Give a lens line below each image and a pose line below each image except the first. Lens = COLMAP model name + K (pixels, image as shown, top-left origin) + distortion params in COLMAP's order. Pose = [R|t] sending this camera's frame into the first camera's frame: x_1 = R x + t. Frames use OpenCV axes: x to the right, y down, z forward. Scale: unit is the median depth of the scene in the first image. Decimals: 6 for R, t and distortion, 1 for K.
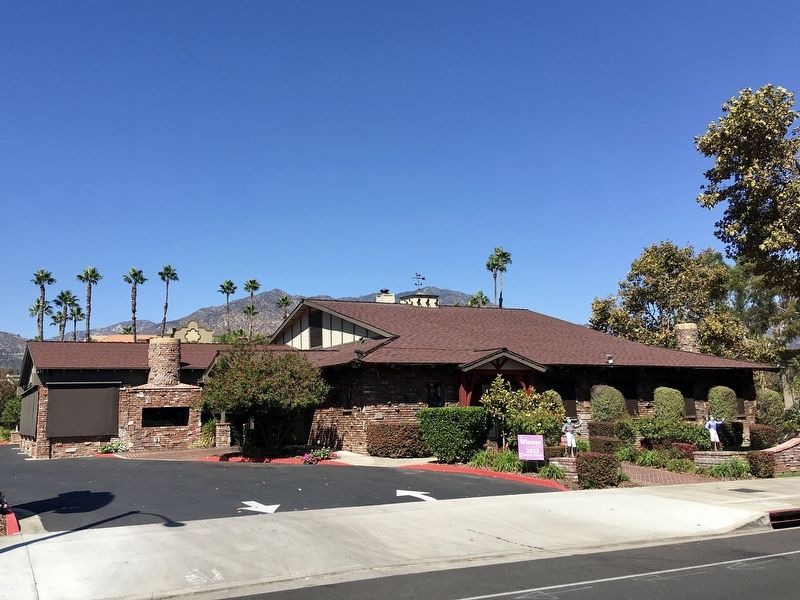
lens RADIAL K [[678.9, 0, 398.0], [0, 678.9, 298.6], [0, 0, 1]] dist [0.052832, -0.012655]
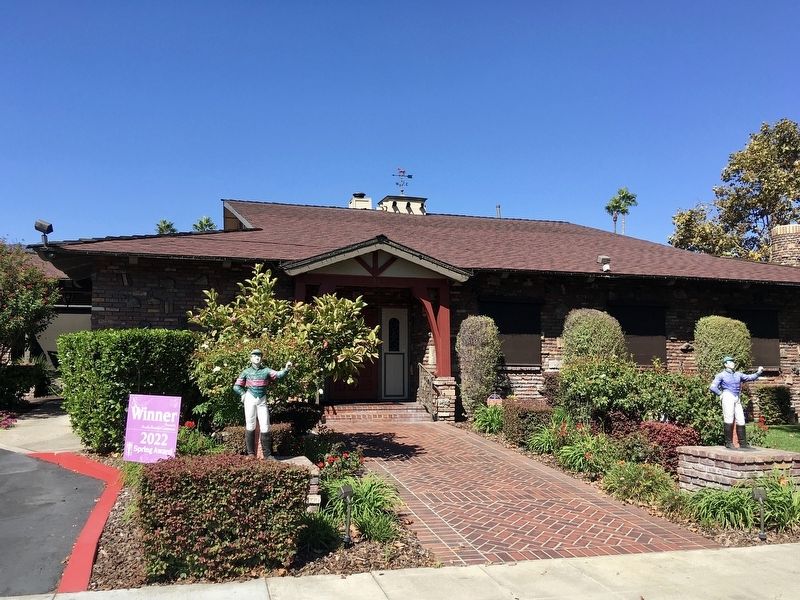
lens RADIAL K [[678.9, 0, 402.4], [0, 678.9, 303.1], [0, 0, 1]] dist [0.052832, -0.012655]
pose [[0.984340, 0.007006, -0.176140, 0.235475], [0.006516, 0.997081, 0.076073, 0.074437], [0.176159, -0.076030, 0.981421, 0.402976]]
